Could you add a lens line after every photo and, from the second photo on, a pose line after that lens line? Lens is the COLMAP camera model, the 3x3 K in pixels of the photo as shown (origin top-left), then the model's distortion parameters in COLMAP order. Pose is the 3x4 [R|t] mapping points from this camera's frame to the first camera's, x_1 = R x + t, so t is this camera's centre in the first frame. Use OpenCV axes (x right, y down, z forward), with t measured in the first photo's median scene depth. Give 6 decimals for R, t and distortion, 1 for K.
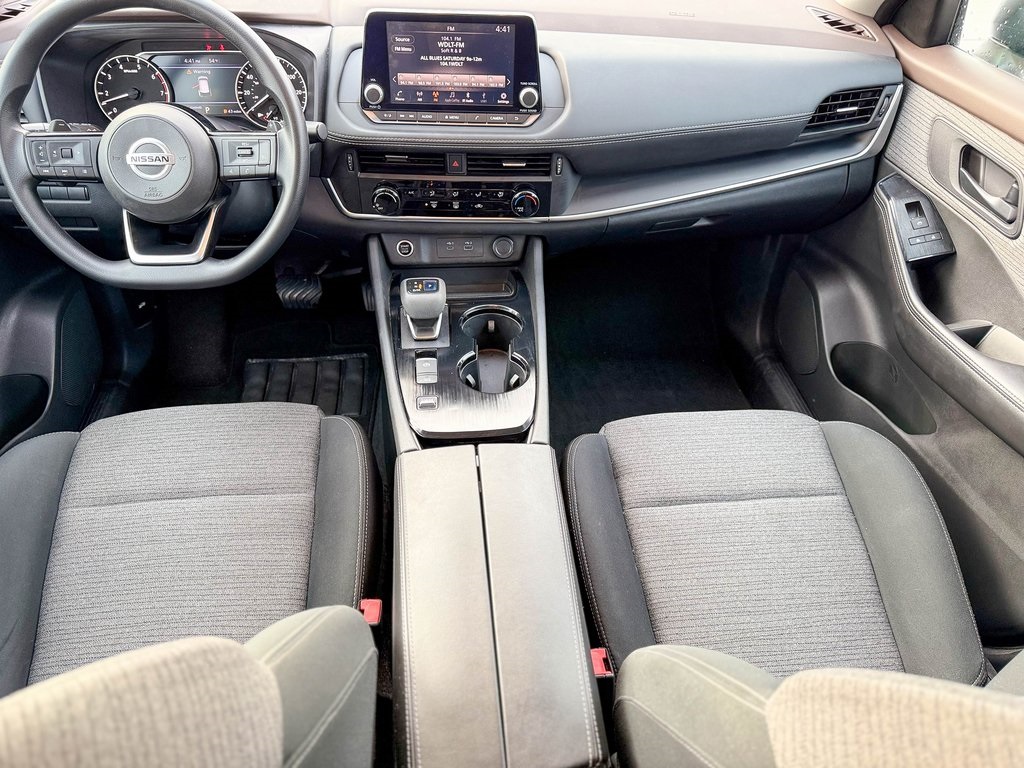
lens RADIAL K [[724.0, 0, 512.0], [0, 724.0, 384.0], [0, 0, 1]] dist [0.001989, -0.007133]
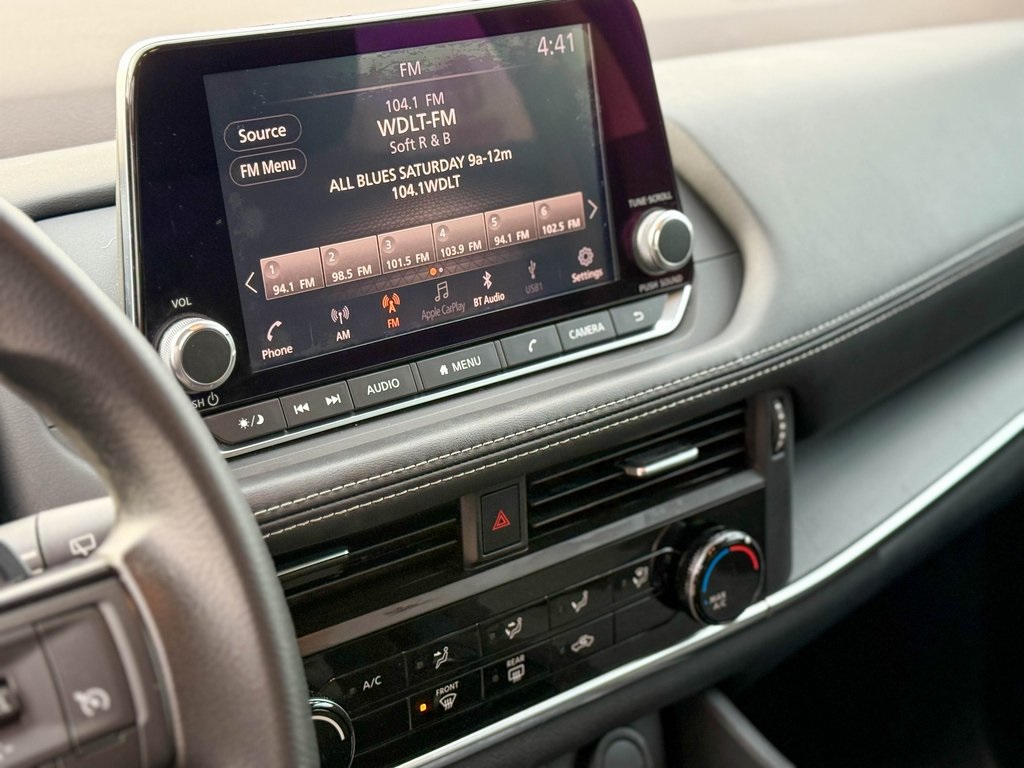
lens RADIAL K [[1664.2, 0, 512.0], [0, 1664.2, 384.0], [0, 0, 1]] dist [0.161377, 0.005863]
pose [[0.812751, -0.255204, 0.523743, -0.401856], [0.439321, 0.858900, -0.263227, -0.192539], [-0.382666, 0.444029, 0.810188, 0.496989]]
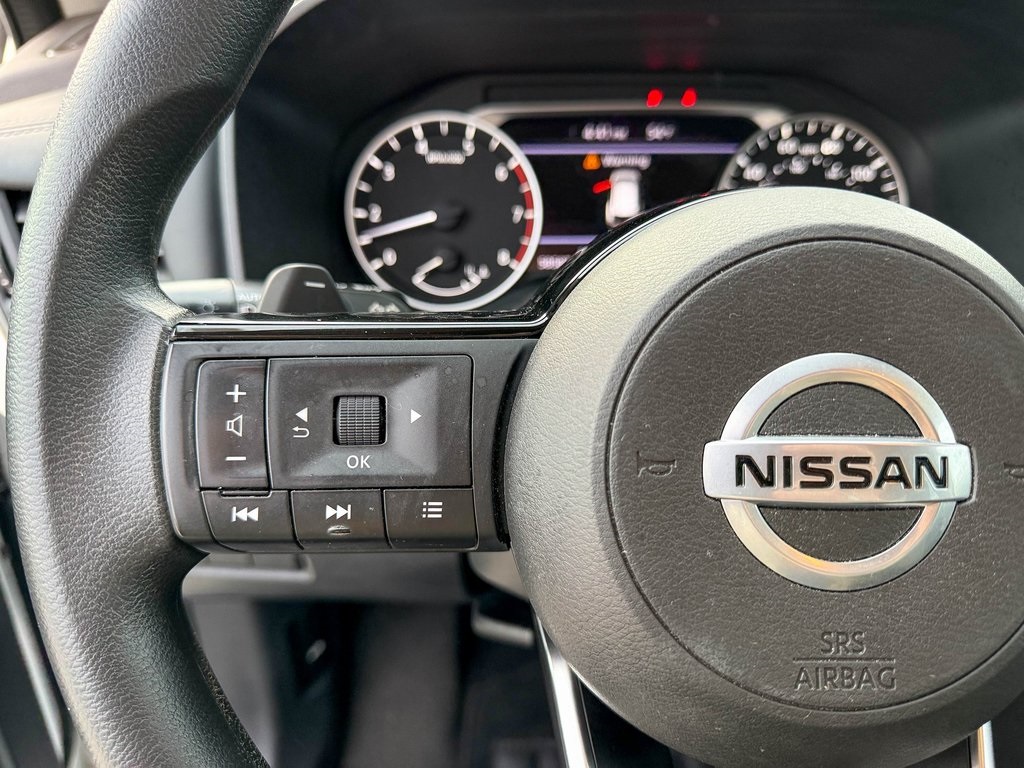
lens RADIAL K [[749.6, 0, 515.7], [0, 749.6, 406.5], [0, 0, 1]] dist [0.024643, -0.097790]
pose [[0.994356, 0.019006, -0.104376, -0.473625], [-0.040452, 0.977421, -0.207395, -0.241973], [0.098077, 0.210447, 0.972673, 0.692090]]
